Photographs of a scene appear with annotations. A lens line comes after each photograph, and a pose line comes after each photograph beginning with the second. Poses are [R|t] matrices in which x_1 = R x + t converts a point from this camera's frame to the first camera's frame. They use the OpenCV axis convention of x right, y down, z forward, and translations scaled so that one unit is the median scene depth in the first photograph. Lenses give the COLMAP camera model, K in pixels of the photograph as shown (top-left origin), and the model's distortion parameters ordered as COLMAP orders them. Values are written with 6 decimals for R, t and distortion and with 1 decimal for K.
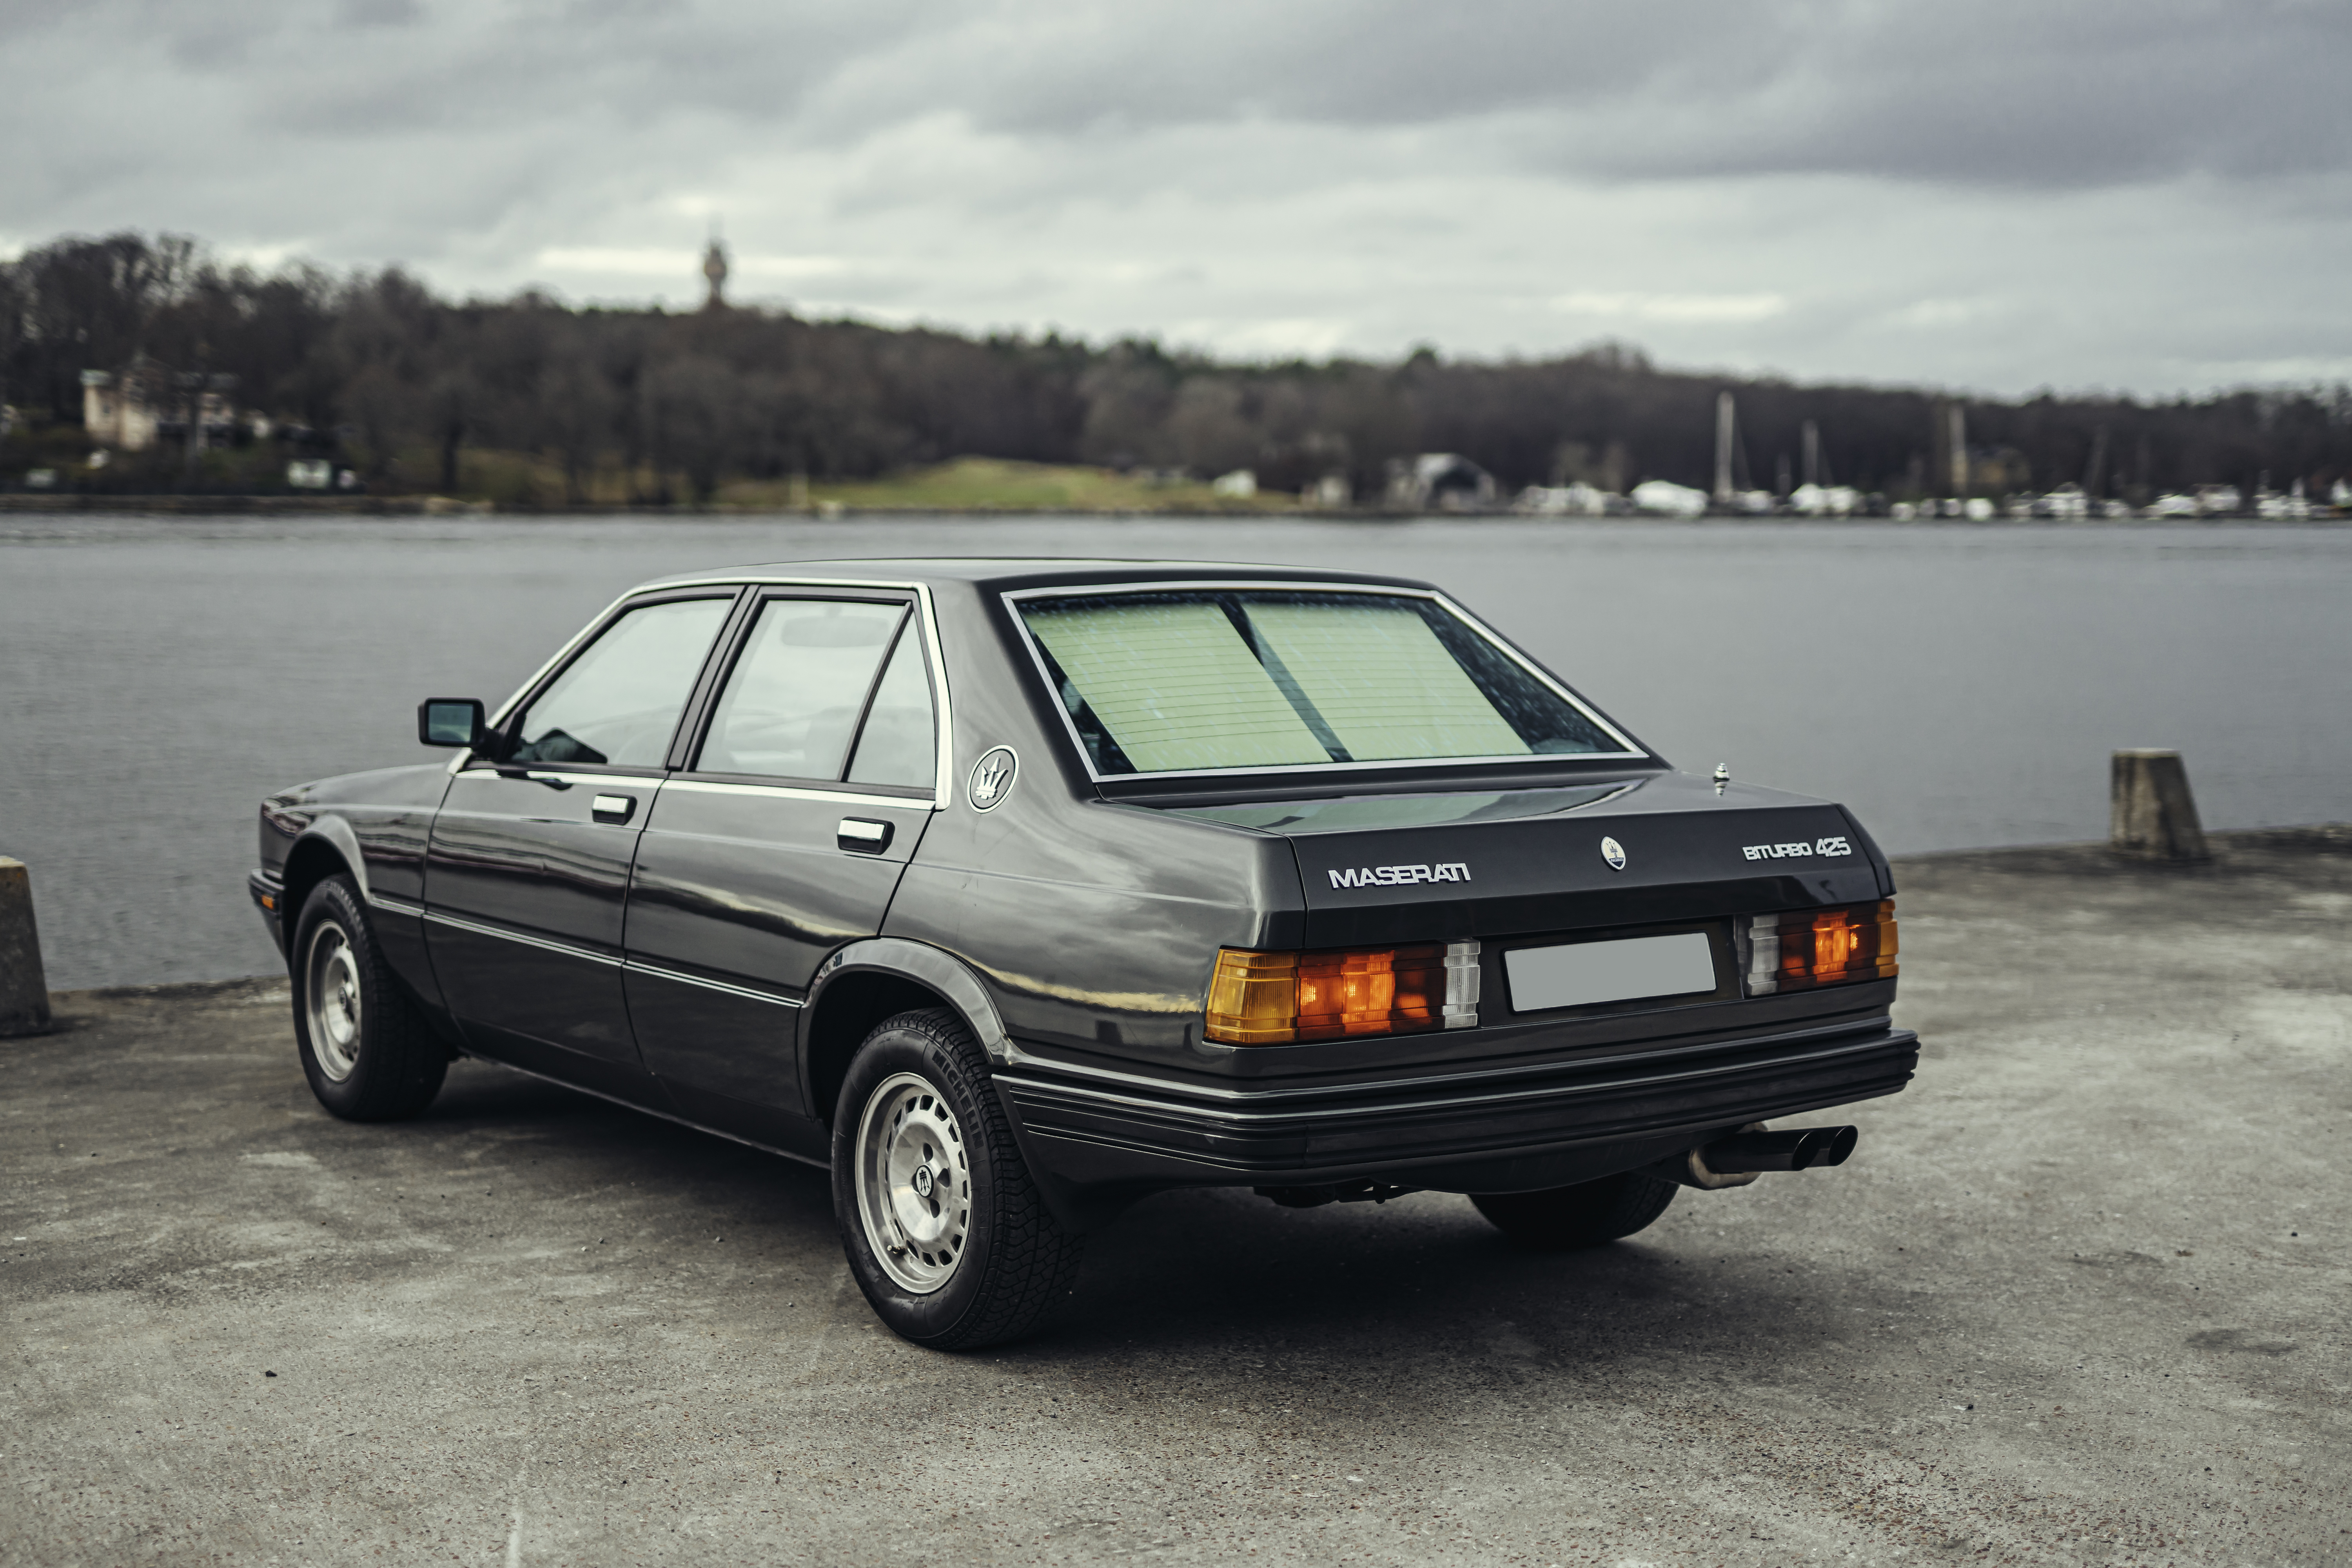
lens RADIAL K [[3277.4, 0, 1177.6], [0, 3277.4, 779.0], [0, 0, 1]] dist [0.010379, 0.000000]
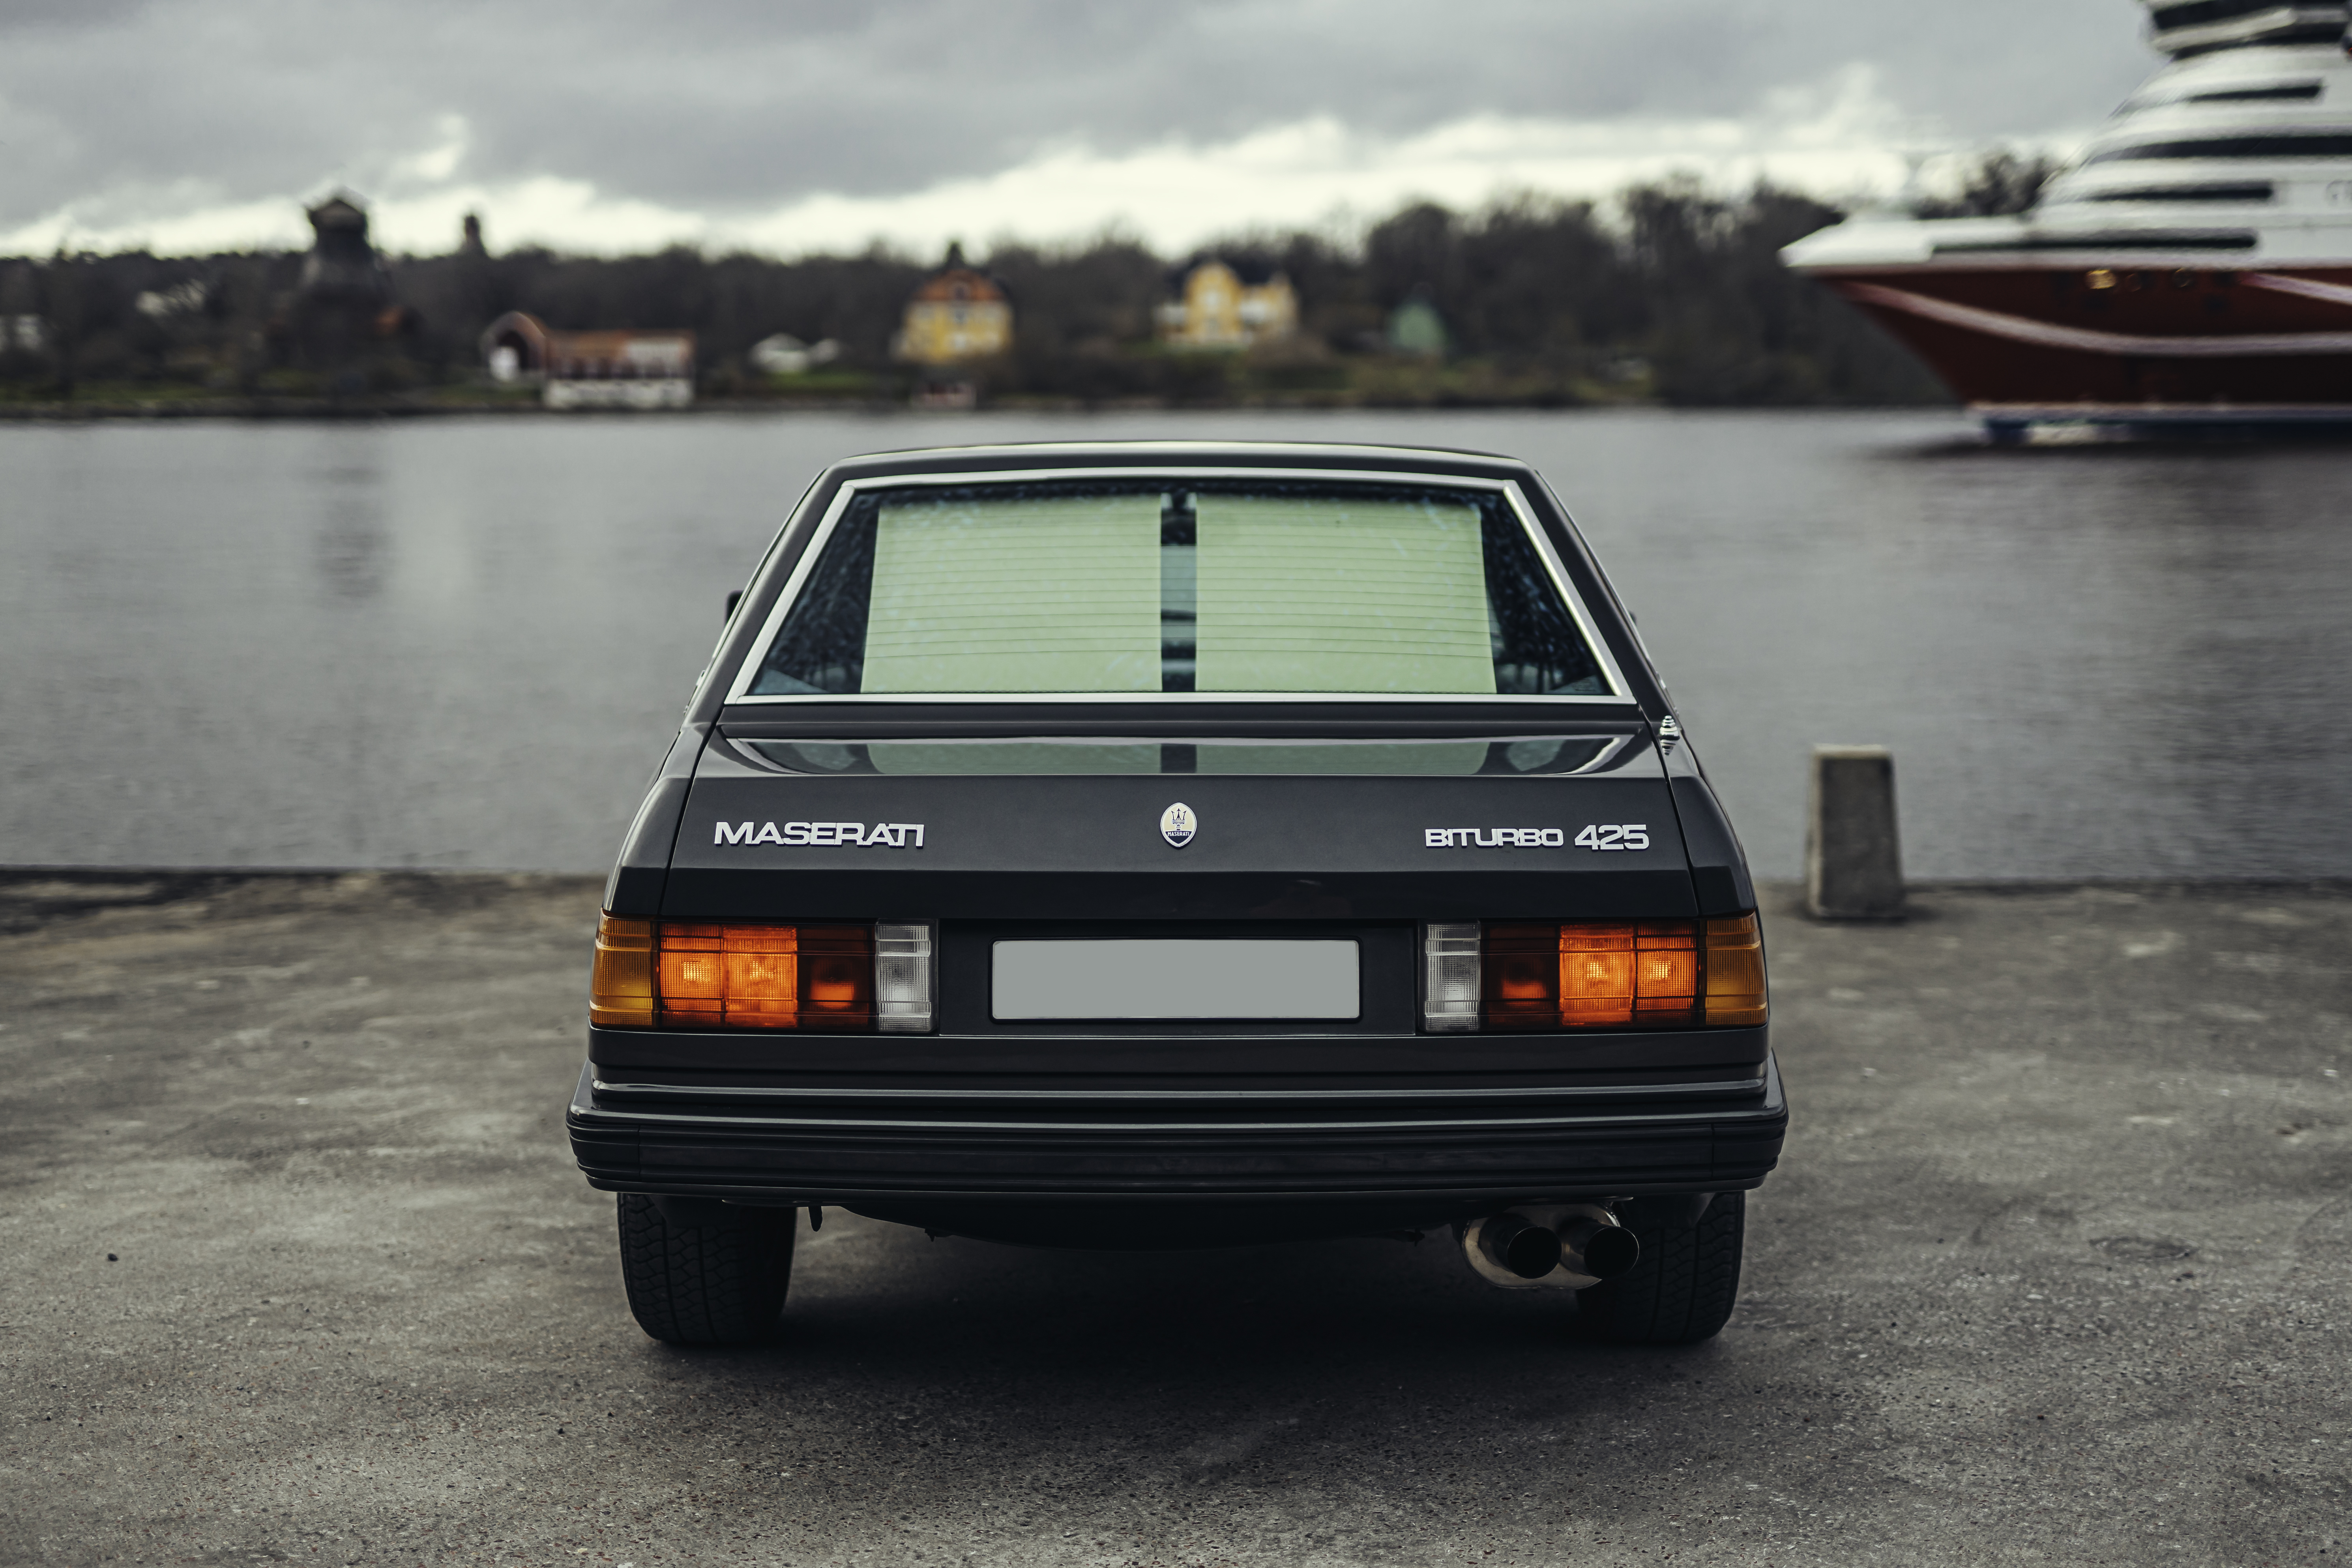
lens RADIAL K [[3277.5, 0, 1175.2], [0, 3277.5, 773.9], [0, 0, 1]] dist [0.010379, 0.000000]
pose [[0.800664, 0.054757, -0.596606, 0.557228], [-0.036942, 0.998432, 0.042059, -0.019925], [0.597974, -0.011636, 0.801431, 0.373798]]
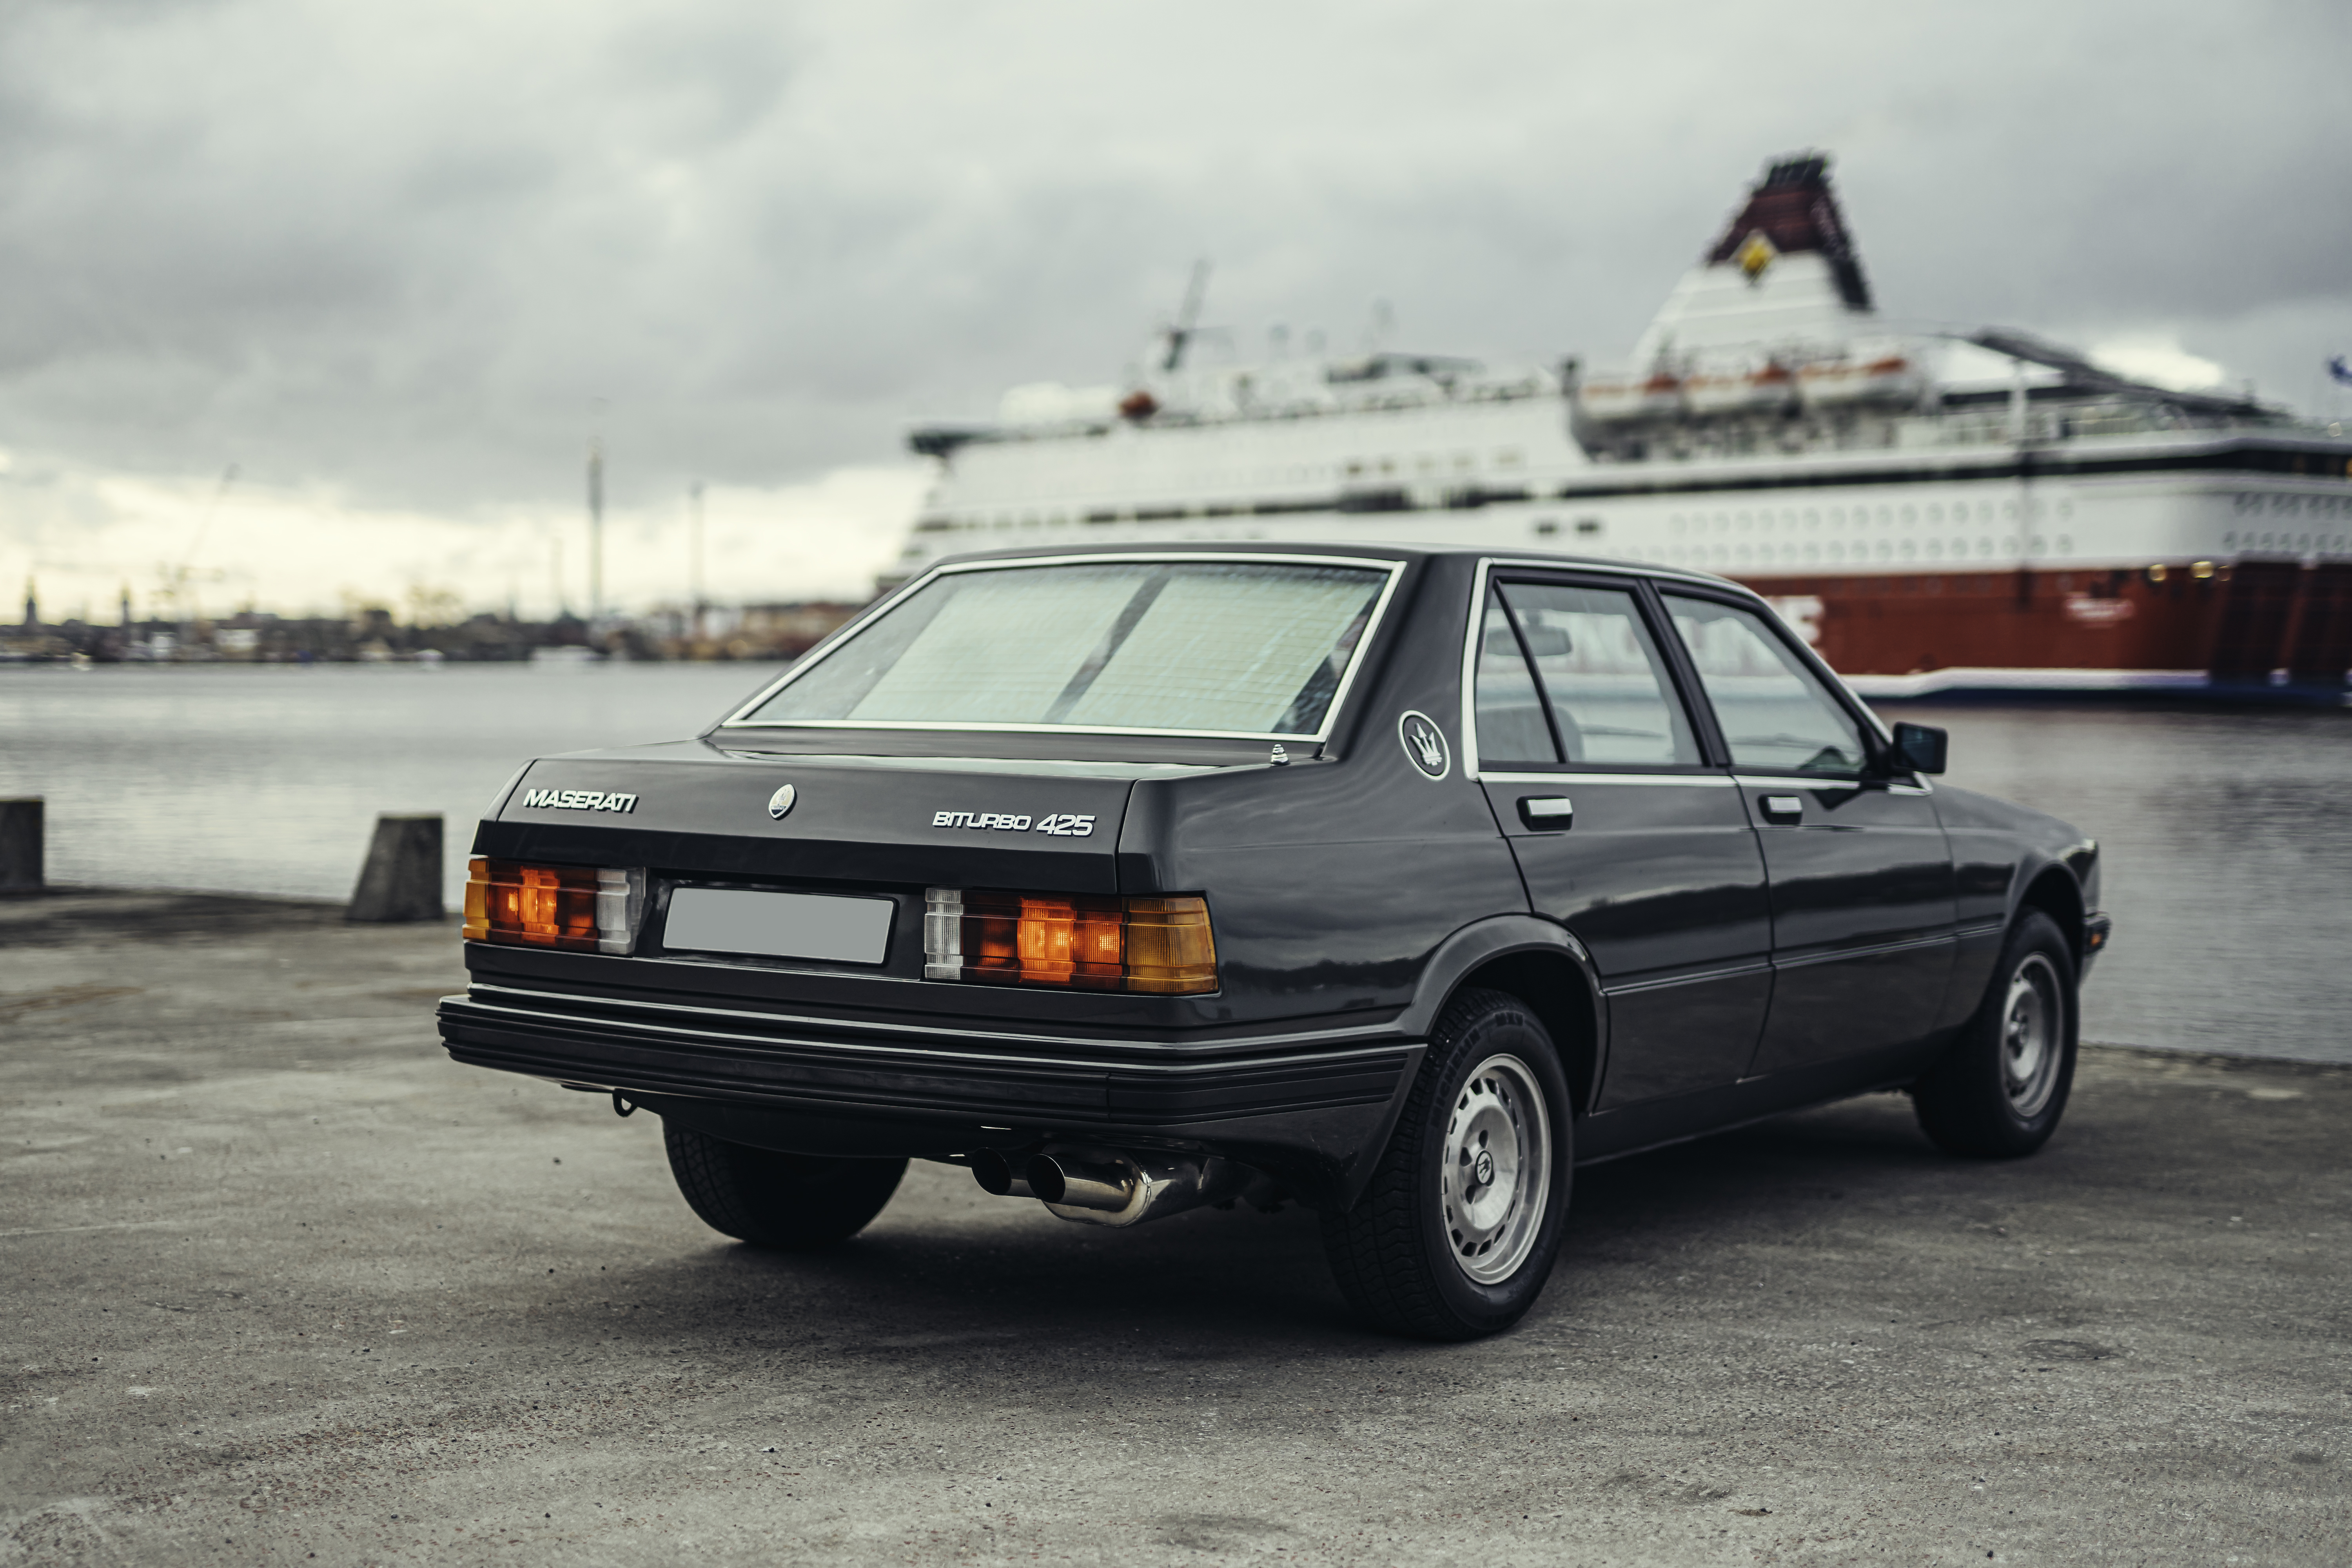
lens RADIAL K [[3277.4, 0, 1182.5], [0, 3277.4, 783.1], [0, 0, 1]] dist [0.010379, 0.000000]
pose [[0.328853, 0.027656, -0.943976, 1.022772], [-0.079431, 0.996839, 0.001533, 0.006415], [0.941035, 0.074476, 0.330010, 0.757956]]
